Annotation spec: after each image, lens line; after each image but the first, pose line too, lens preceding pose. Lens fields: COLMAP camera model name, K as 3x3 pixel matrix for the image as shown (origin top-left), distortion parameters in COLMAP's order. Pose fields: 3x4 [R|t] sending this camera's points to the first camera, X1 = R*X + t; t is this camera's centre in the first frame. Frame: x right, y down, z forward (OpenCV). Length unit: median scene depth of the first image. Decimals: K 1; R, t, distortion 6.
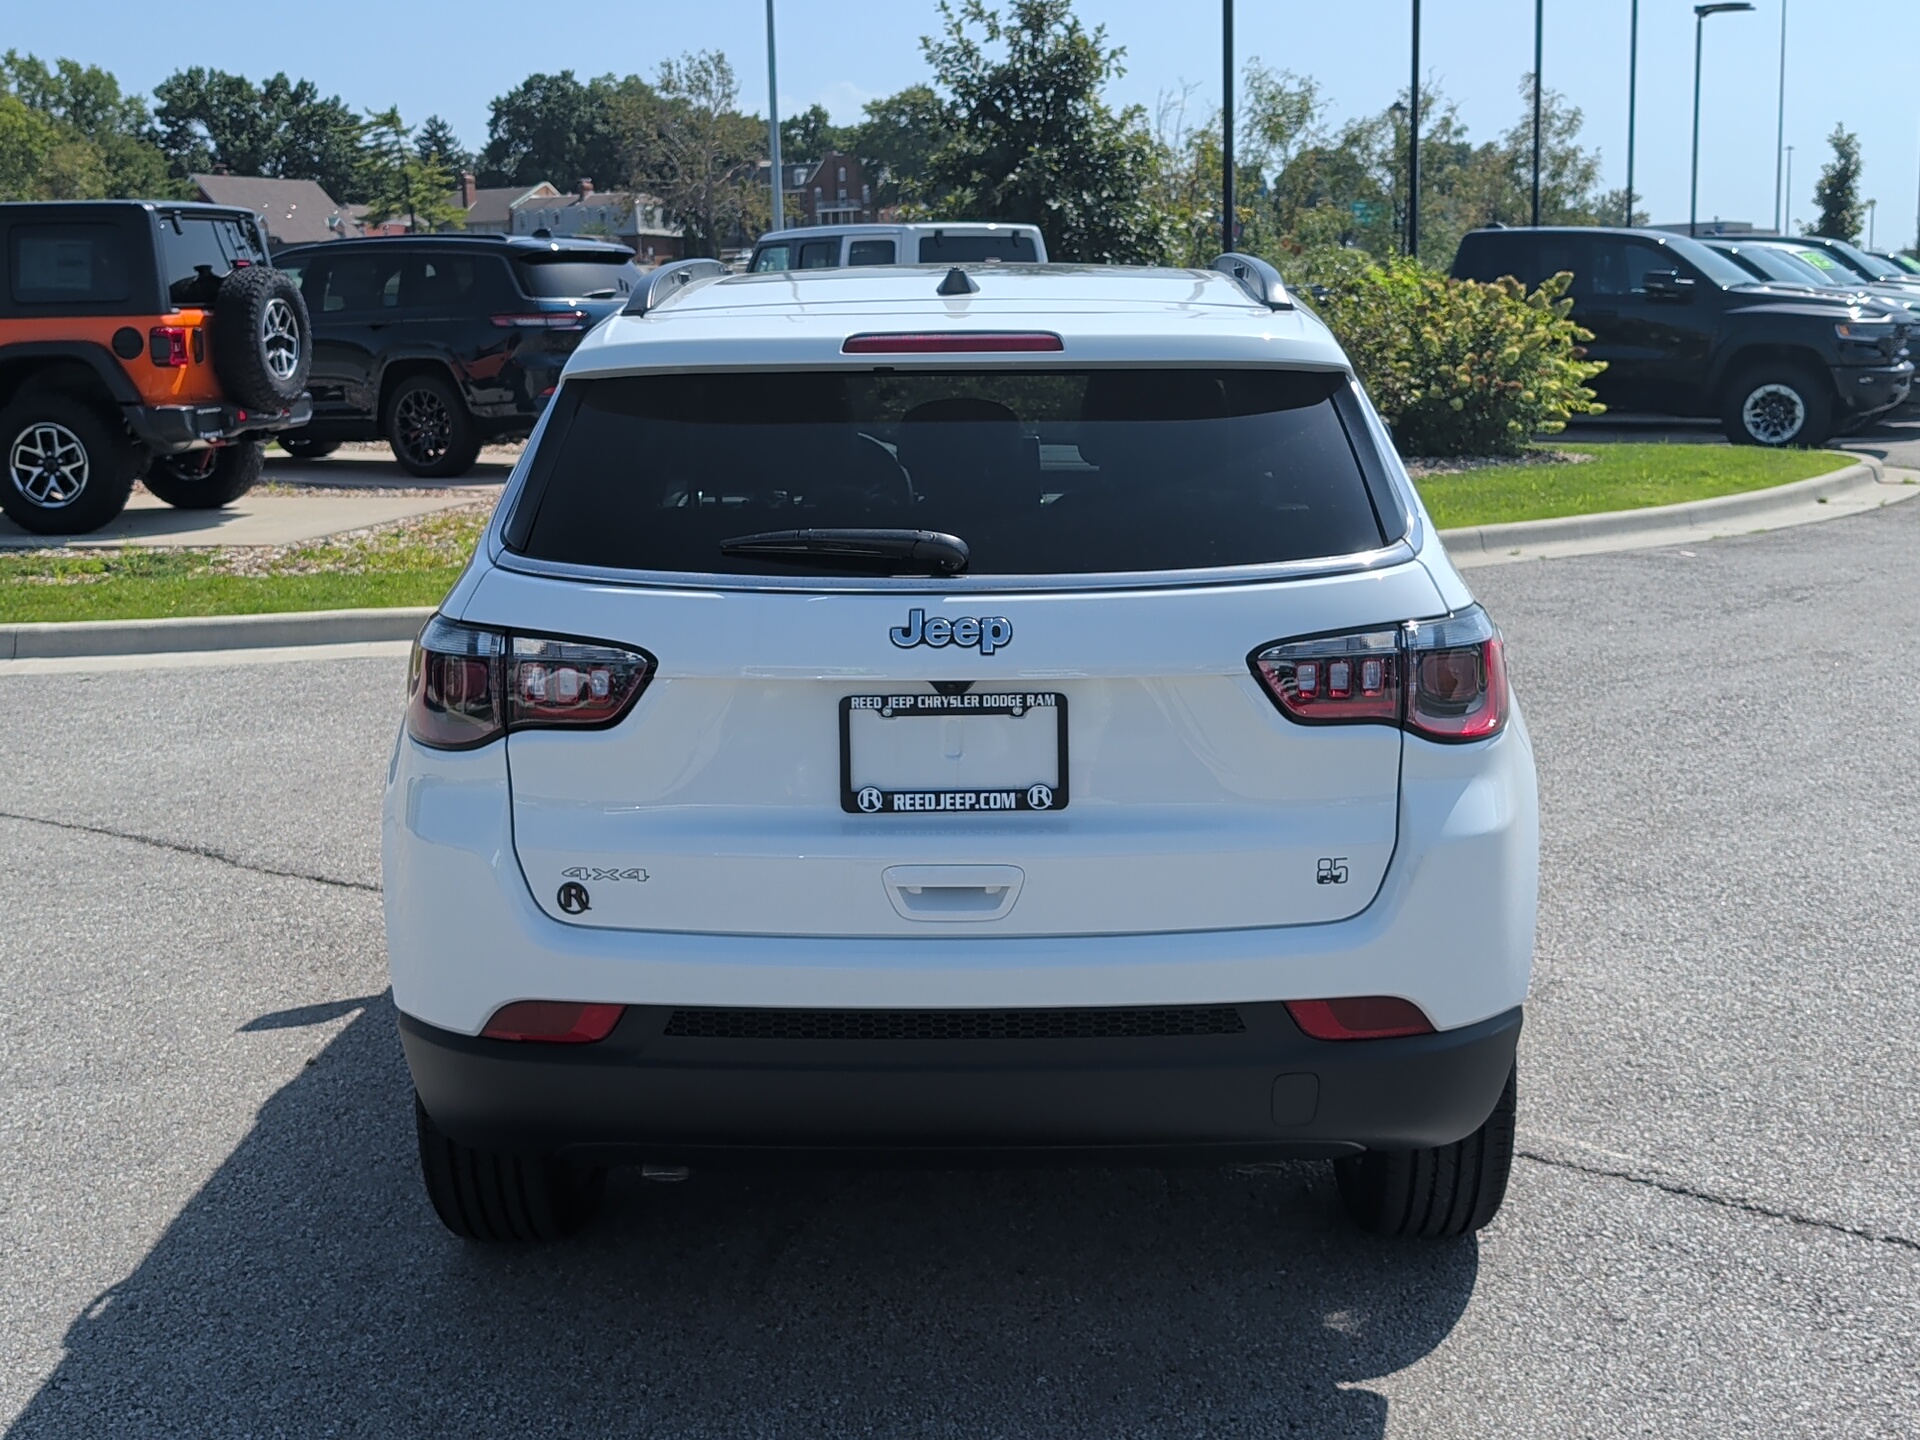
lens RADIAL K [[2392.1, 0, 951.3], [0, 2392.1, 721.2], [0, 0, 1]] dist [0.024296, -0.053992]
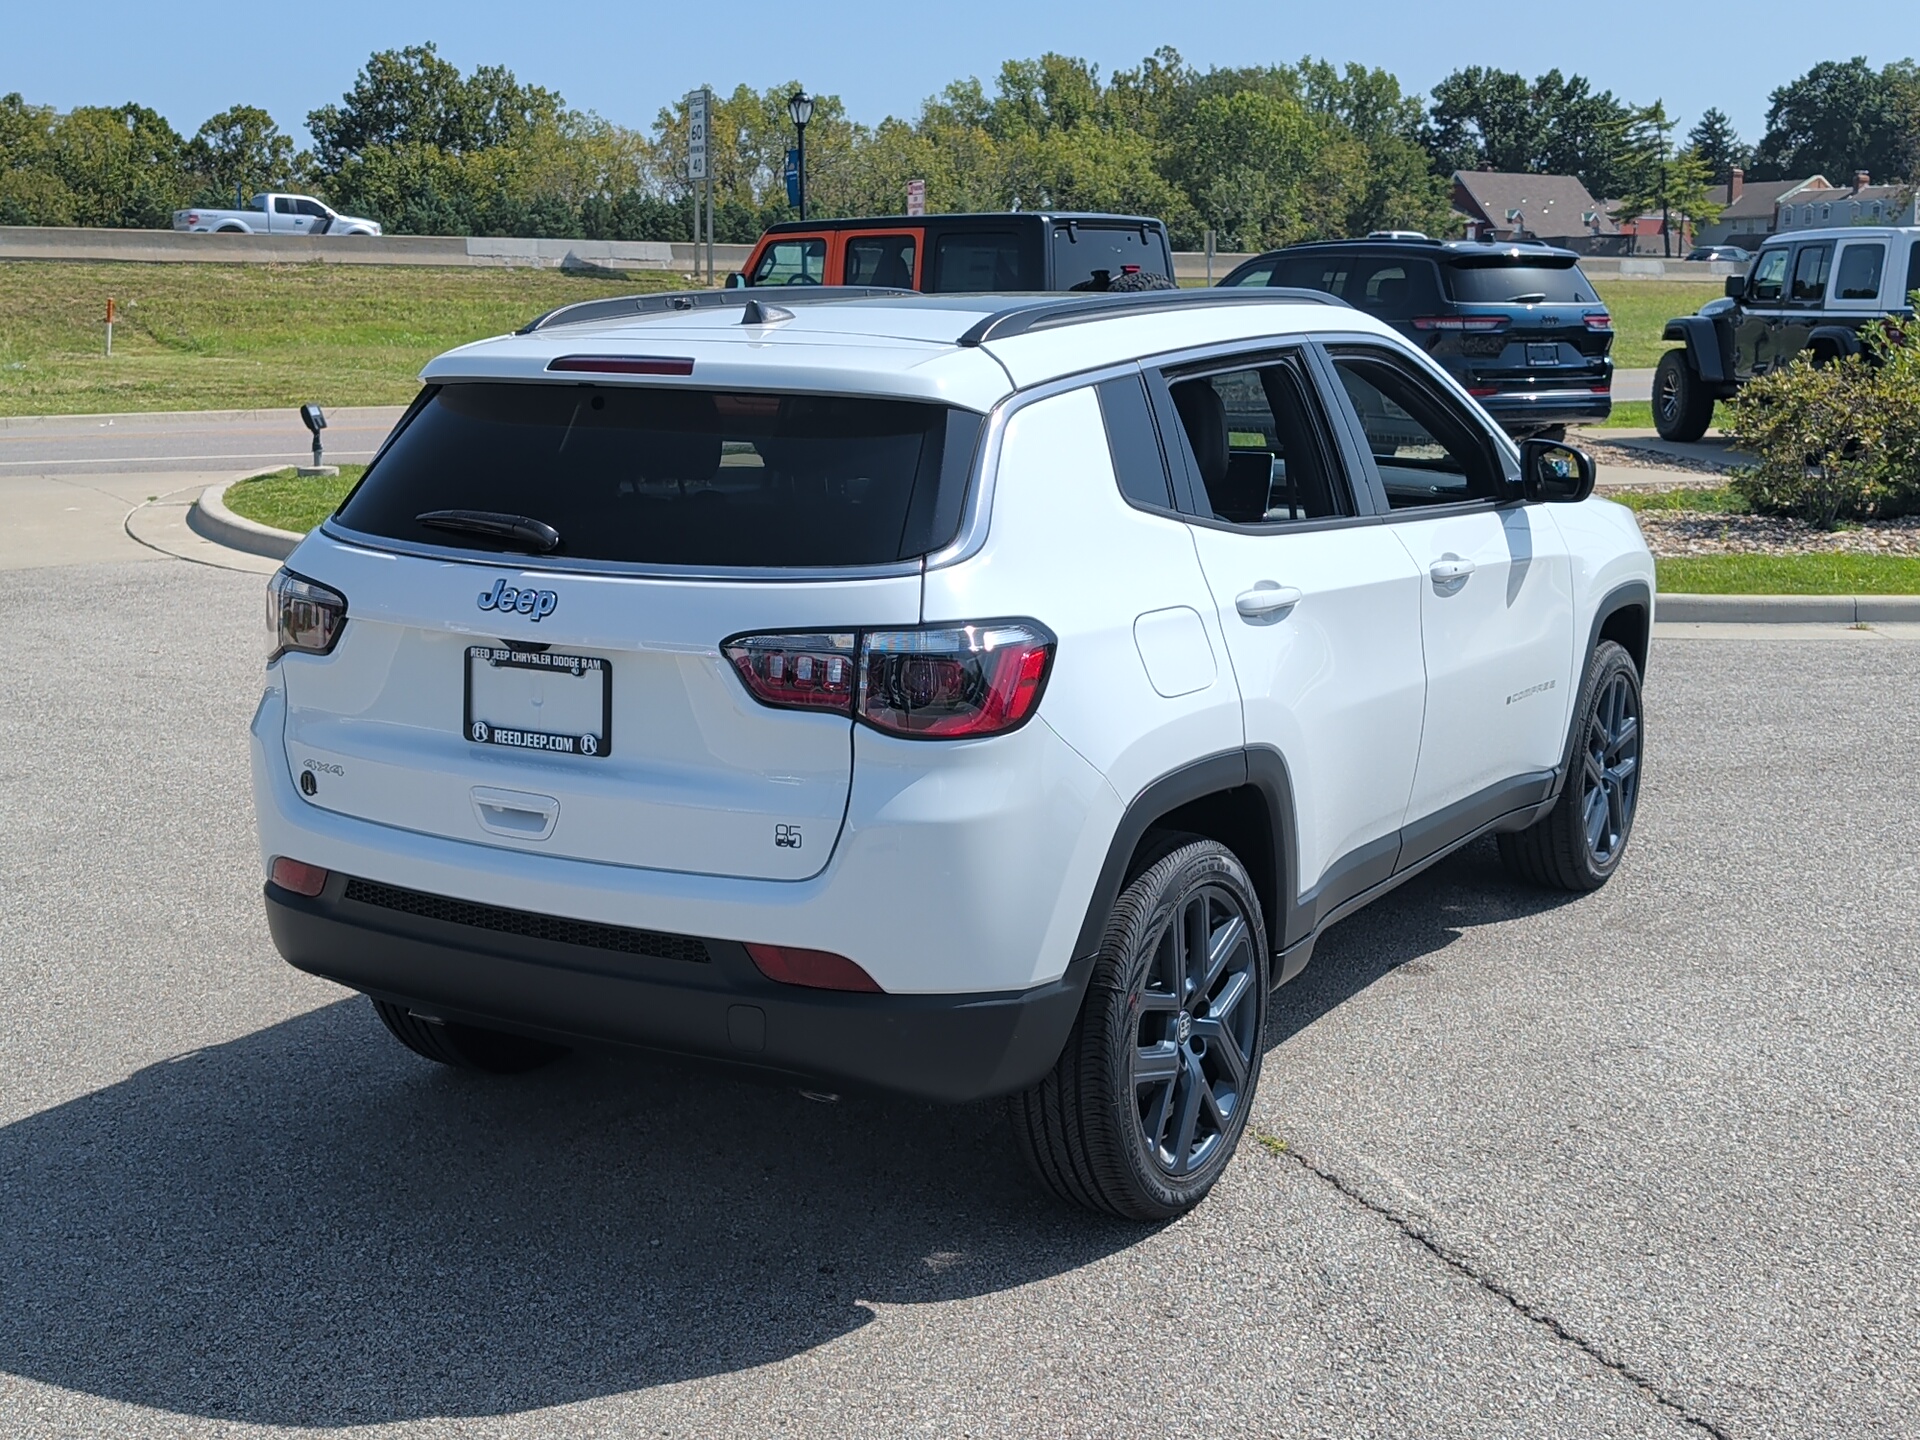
lens RADIAL K [[2392.1, 0, 951.3], [0, 2392.1, 721.2], [0, 0, 1]] dist [0.024296, -0.053992]
pose [[0.864817, 0.103690, -0.491263, 0.158993], [-0.102331, 0.994306, 0.029724, -0.006964], [0.491548, 0.024566, 0.870504, 0.007926]]
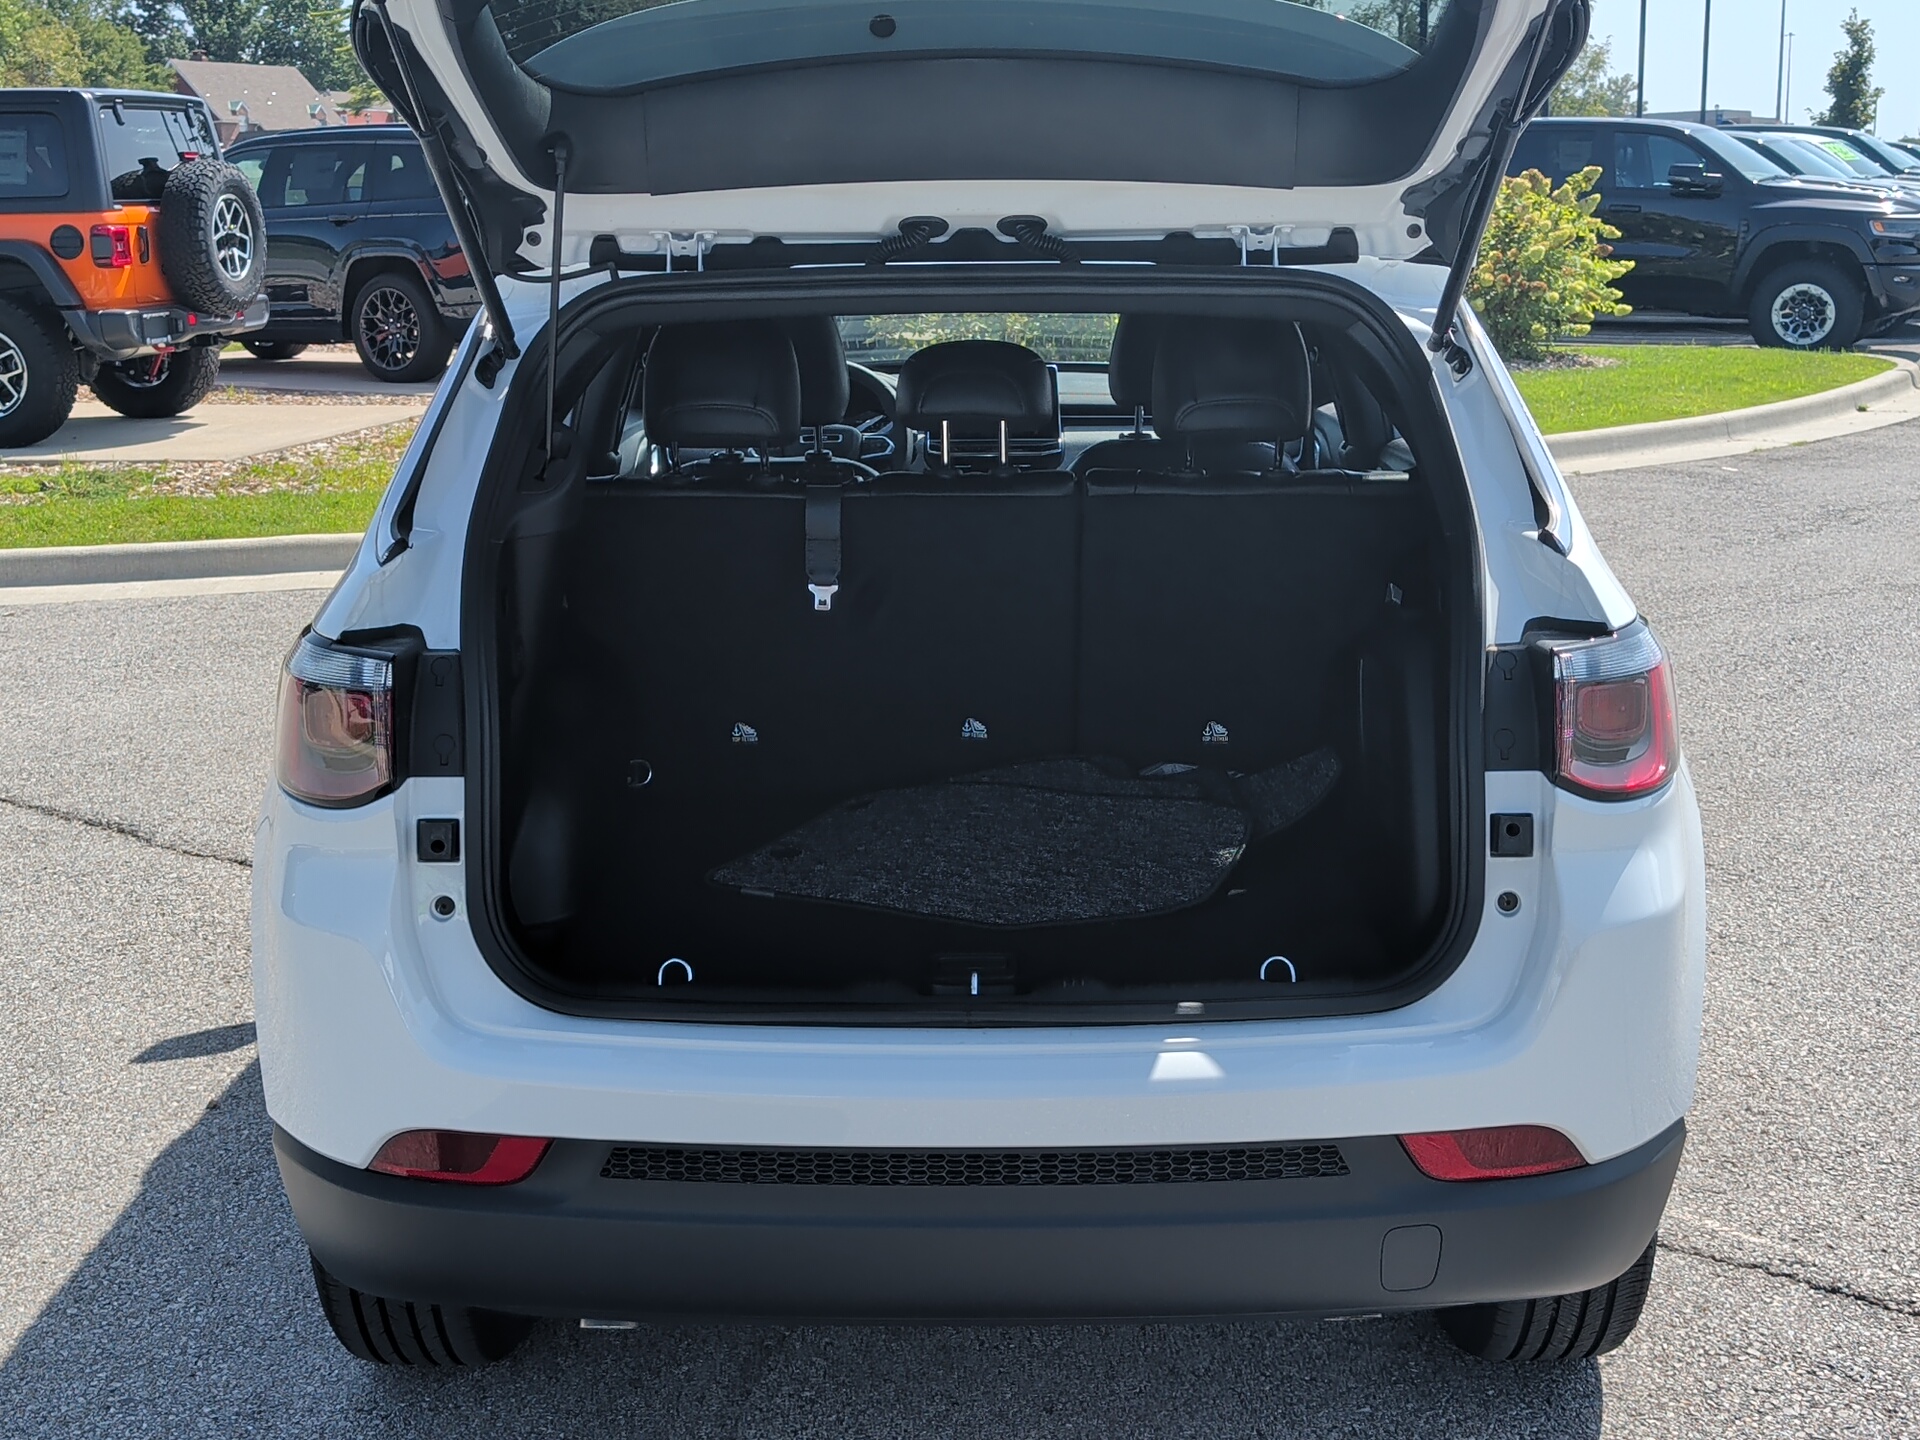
lens RADIAL K [[2385.5, 0, 960.0], [0, 2385.5, 720.0], [0, 0, 1]] dist [-0.005267, 0.043929]
pose [[0.999972, -0.000979, 0.007475, -0.001772], [0.000639, 0.998976, 0.045248, -0.010589], [-0.007512, -0.045242, 0.998948, 0.046531]]
